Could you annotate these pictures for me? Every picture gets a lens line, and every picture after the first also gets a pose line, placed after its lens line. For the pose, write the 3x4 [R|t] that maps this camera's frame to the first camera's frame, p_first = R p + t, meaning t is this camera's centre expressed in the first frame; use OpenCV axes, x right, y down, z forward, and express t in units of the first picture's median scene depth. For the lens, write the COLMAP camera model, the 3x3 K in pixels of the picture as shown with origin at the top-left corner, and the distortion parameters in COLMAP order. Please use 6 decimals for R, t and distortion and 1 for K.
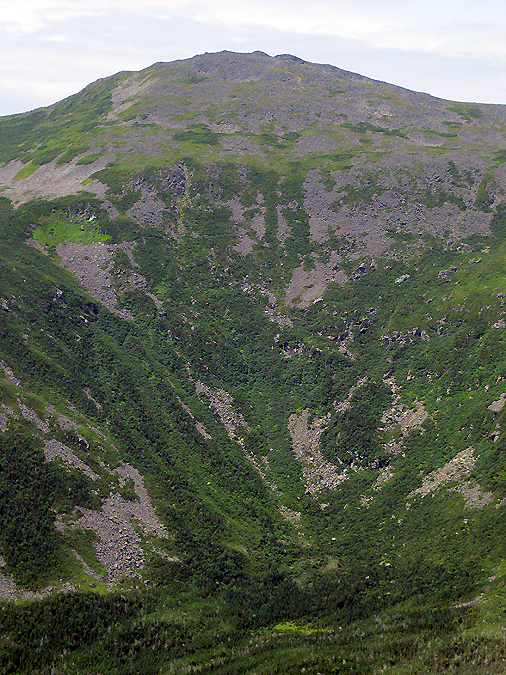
lens RADIAL K [[1772.0, 0, 253.0], [0, 1772.0, 337.5], [0, 0, 1]] dist [-0.164618, -0.076794]
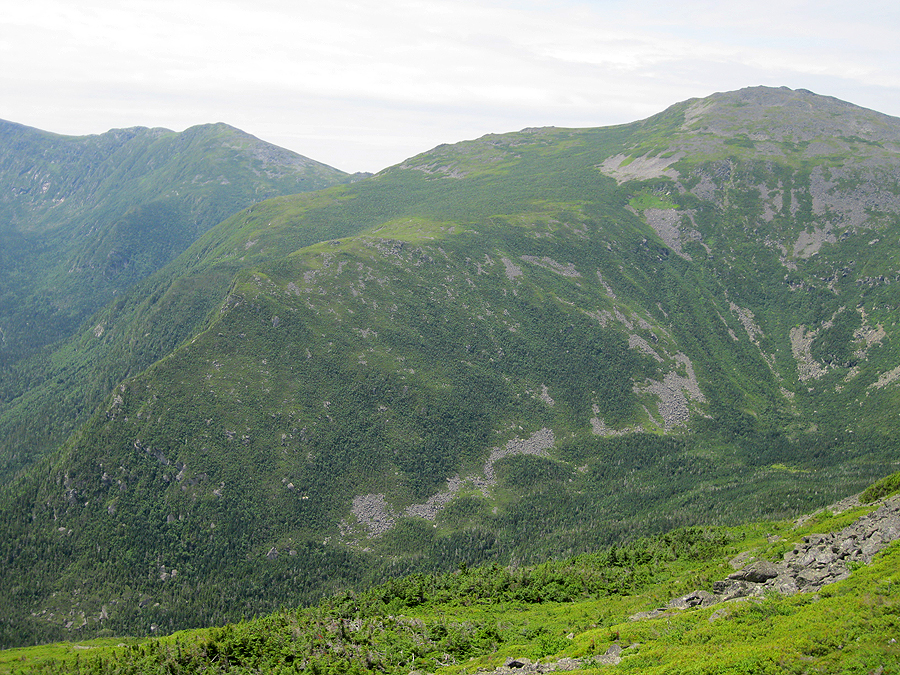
lens RADIAL K [[1123.7, 0, 426.7], [0, 1123.7, 339.1], [0, 0, 1]] dist [-0.145510, 0.046933]
pose [[0.954291, 0.064813, -0.291767, -0.000165], [-0.045858, 0.996397, 0.071350, -0.000188], [0.295340, -0.054709, 0.953825, 0.002533]]
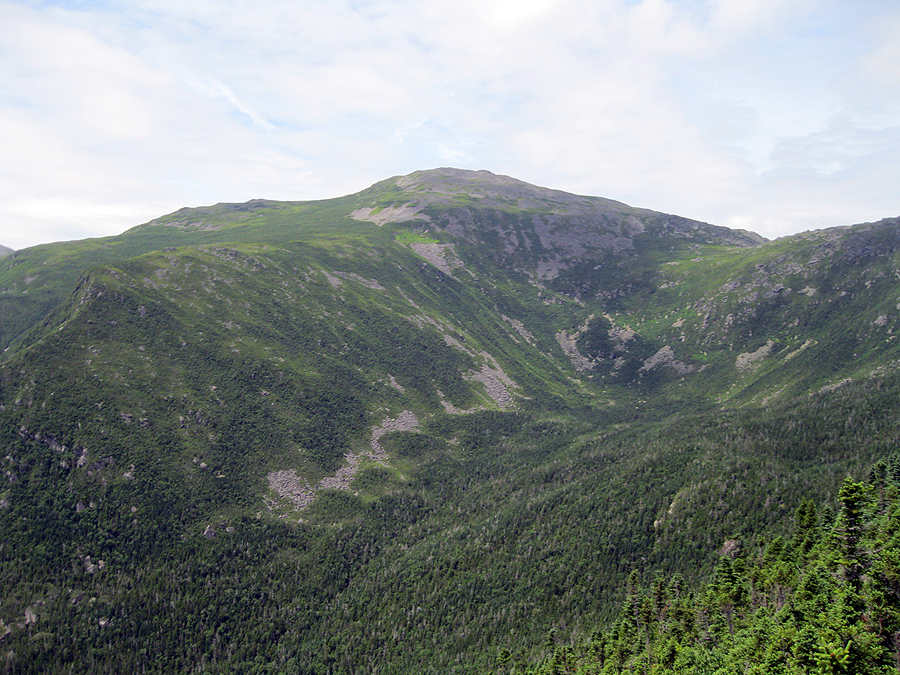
lens RADIAL K [[908.9, 0, 432.6], [0, 908.9, 335.1], [0, 0, 1]] dist [-0.128635, 0.055971]
pose [[0.992964, 0.014591, 0.117515, -0.202272], [-0.008100, 0.998424, -0.055527, 0.093873], [-0.118140, 0.054185, 0.991518, 0.096274]]
